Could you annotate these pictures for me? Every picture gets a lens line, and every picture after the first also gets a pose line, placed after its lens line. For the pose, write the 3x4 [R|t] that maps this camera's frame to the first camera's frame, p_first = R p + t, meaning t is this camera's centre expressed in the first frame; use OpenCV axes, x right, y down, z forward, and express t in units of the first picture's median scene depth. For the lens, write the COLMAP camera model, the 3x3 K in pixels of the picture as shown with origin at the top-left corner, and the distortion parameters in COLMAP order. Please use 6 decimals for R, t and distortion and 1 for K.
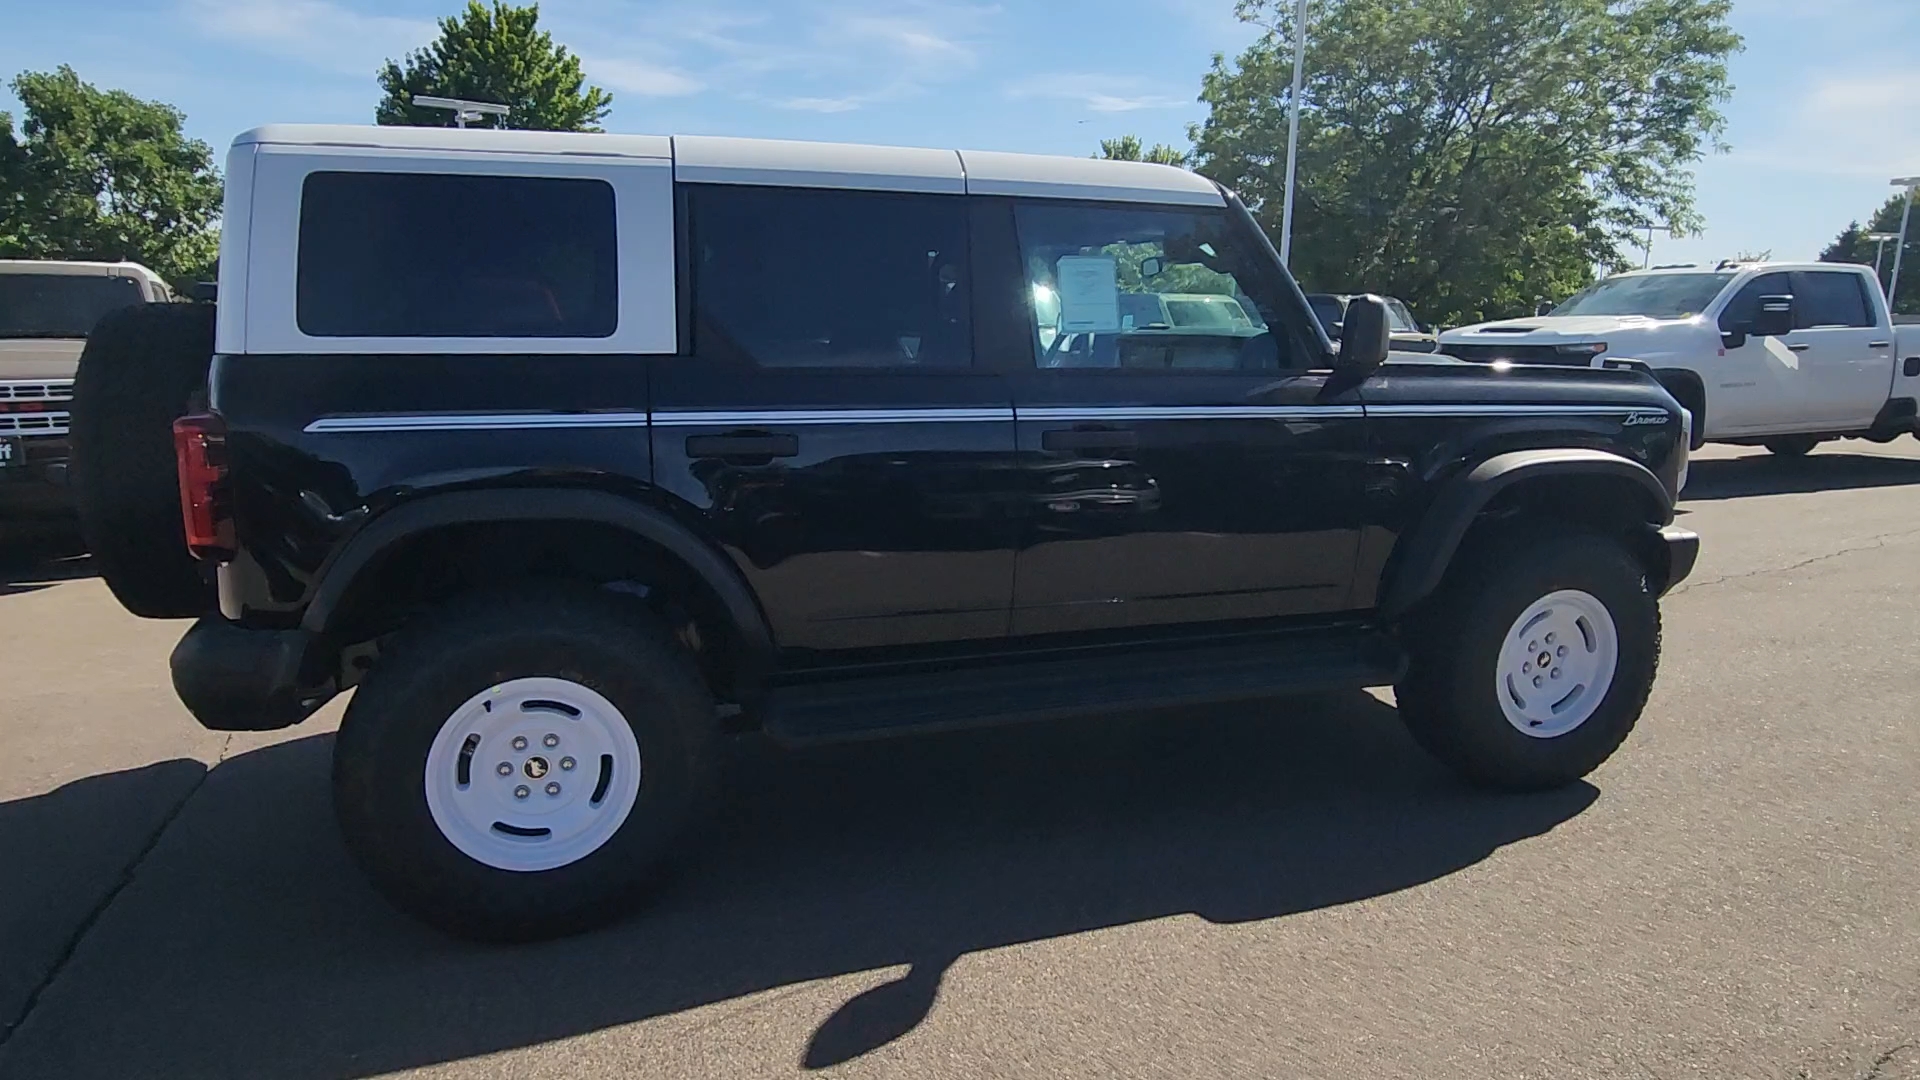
lens RADIAL K [[1171.2, 0, 954.8], [0, 1171.2, 543.6], [0, 0, 1]] dist [0.006428, 0.000725]
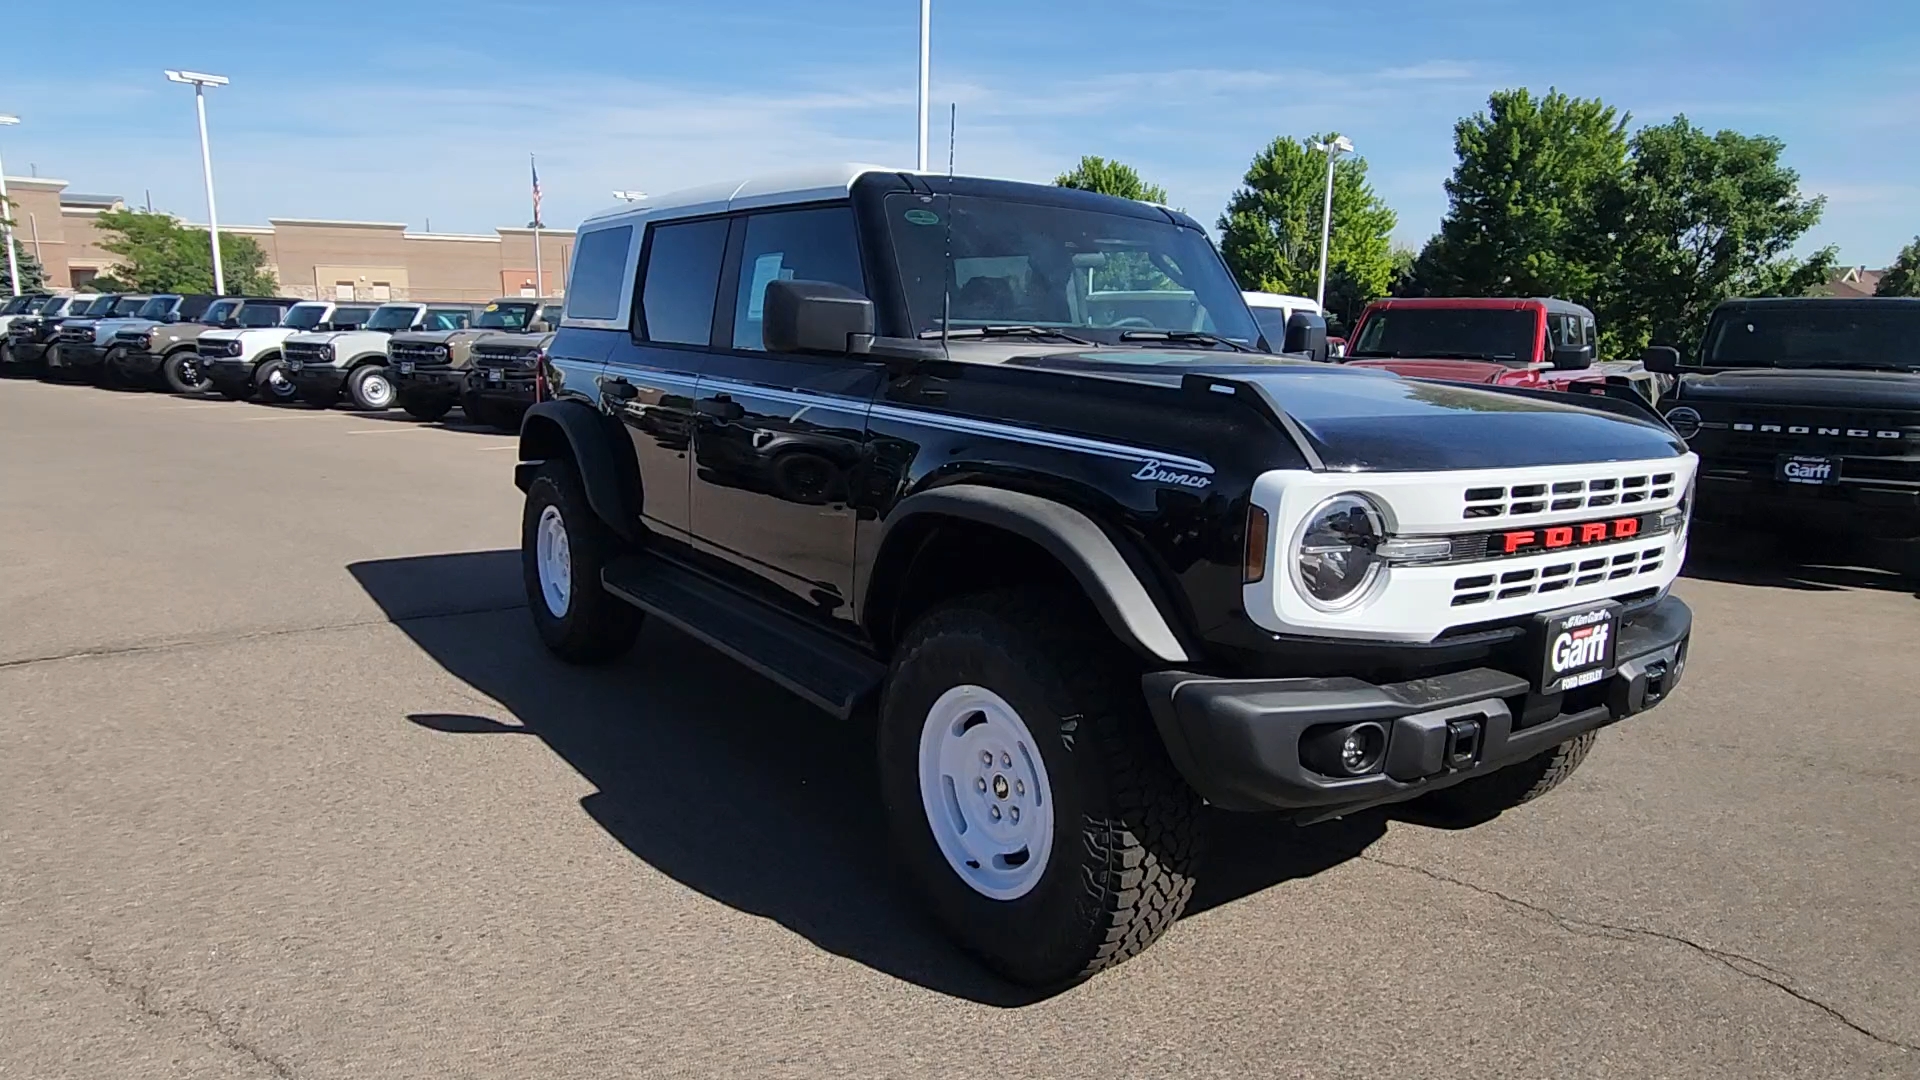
lens RADIAL K [[1171.2, 0, 958.0], [0, 1171.2, 538.2], [0, 0, 1]] dist [0.006428, 0.000725]
pose [[0.316749, 0.172230, -0.932741, 1.118281], [-0.201859, 0.973089, 0.111132, -0.119292], [0.926781, 0.153081, 0.342991, 0.704691]]
